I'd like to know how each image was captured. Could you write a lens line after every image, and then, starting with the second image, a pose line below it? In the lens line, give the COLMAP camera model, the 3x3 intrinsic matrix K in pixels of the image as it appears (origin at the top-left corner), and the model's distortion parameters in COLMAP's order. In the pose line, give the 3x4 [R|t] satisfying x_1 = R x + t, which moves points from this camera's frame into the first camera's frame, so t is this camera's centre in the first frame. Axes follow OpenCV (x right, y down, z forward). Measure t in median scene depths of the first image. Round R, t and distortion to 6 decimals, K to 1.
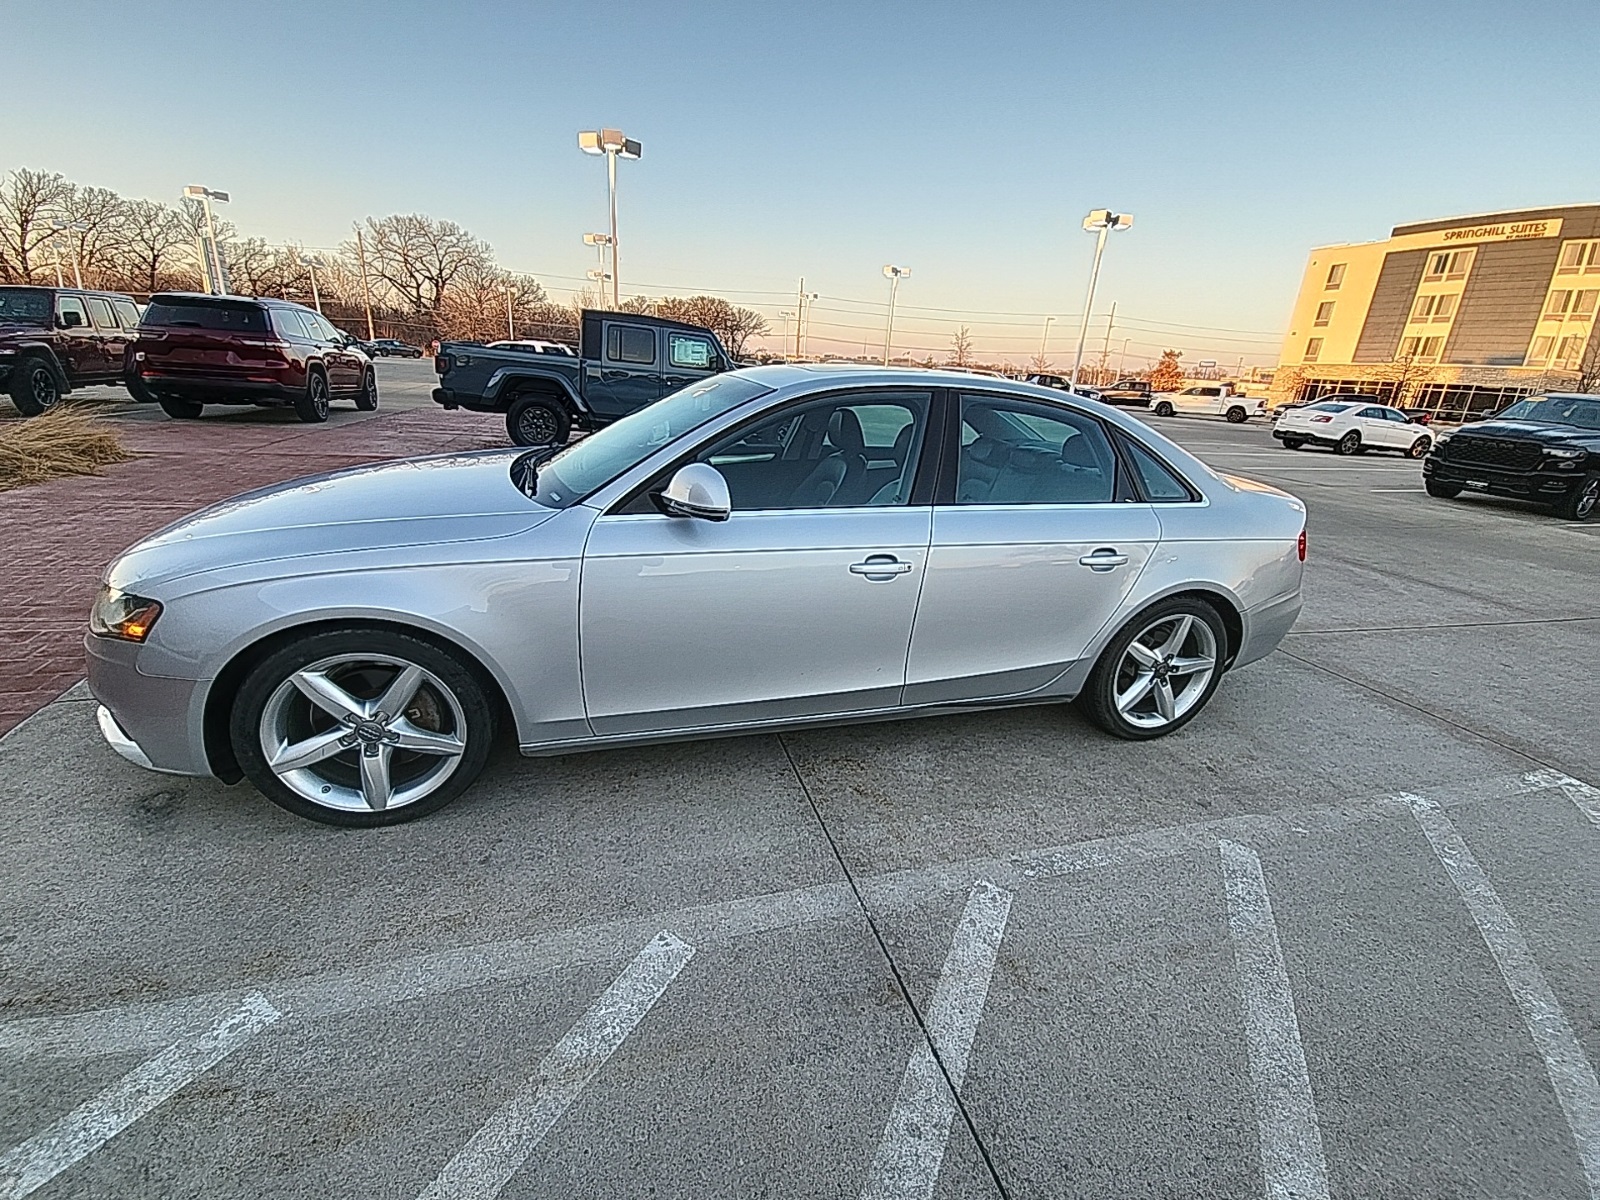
lens RADIAL K [[648.2, 0, 800.3], [0, 648.2, 578.9], [0, 0, 1]] dist [0.018061, -0.012761]
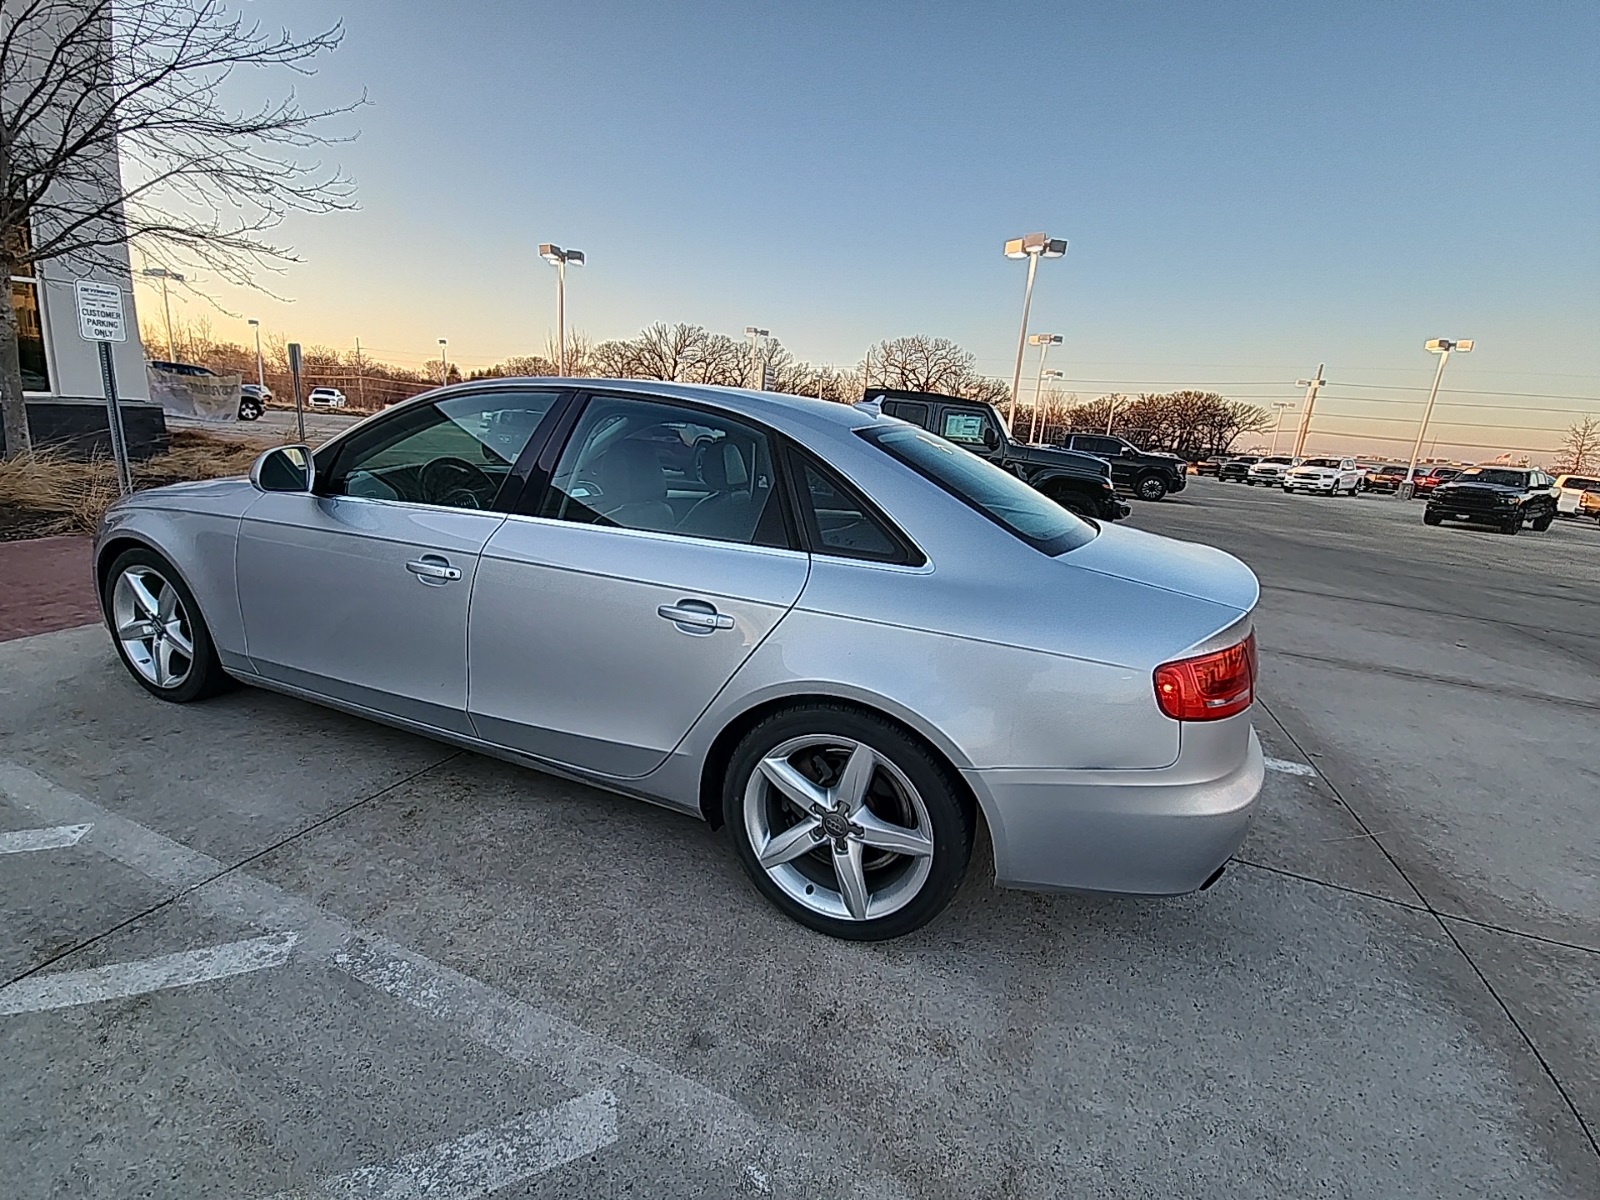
lens RADIAL K [[648.2, 0, 800.3], [0, 648.2, 578.9], [0, 0, 1]] dist [0.018061, -0.012761]
pose [[0.797848, 0.130255, -0.588619, 0.925787], [-0.208278, 0.975815, -0.066376, -0.044194], [0.565737, 0.175555, 0.805681, 0.464665]]
